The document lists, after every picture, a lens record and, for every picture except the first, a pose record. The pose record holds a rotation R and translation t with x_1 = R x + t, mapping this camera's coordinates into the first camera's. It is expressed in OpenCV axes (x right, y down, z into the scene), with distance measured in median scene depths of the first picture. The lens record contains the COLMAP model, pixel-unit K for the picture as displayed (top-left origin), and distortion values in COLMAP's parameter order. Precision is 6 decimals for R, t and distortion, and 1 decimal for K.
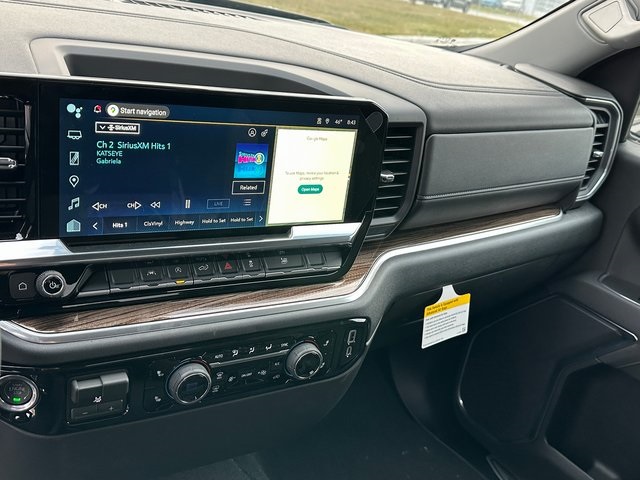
lens RADIAL K [[637.1, 0, 318.3], [0, 637.1, 239.2], [0, 0, 1]] dist [0.083039, 0.000000]
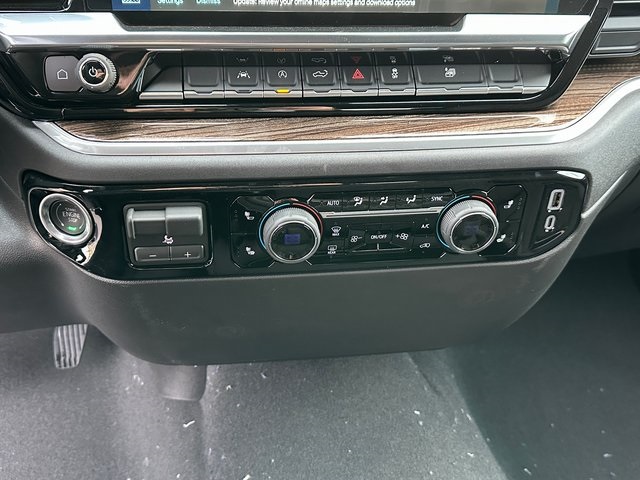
lens RADIAL K [[637.1, 0, 323.5], [0, 637.1, 241.7], [0, 0, 1]] dist [0.083039, 0.000000]
pose [[0.921216, 0.087400, -0.379107, 0.099793], [-0.035081, 0.989131, 0.142790, 0.124333], [0.387467, -0.118241, 0.914269, 0.351859]]
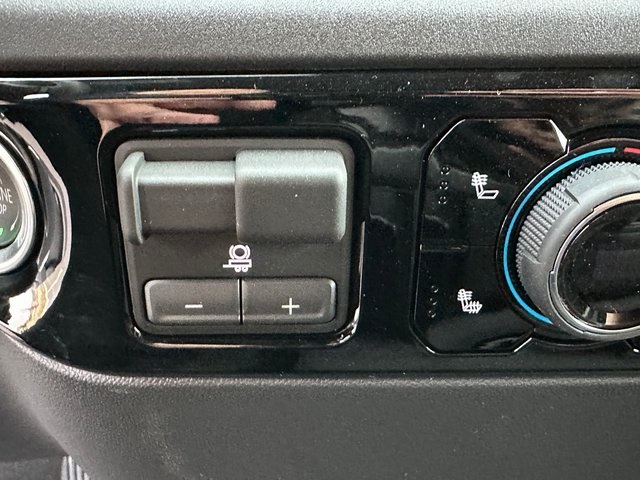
lens RADIAL K [[637.1, 0, 286.2], [0, 637.1, 275.7], [0, 0, 1]] dist [0.083039, 0.000000]
pose [[0.855217, 0.048838, -0.515964, -0.174521], [-0.045580, 0.998780, 0.018990, 0.226388], [0.516262, 0.007277, 0.856400, 0.718780]]
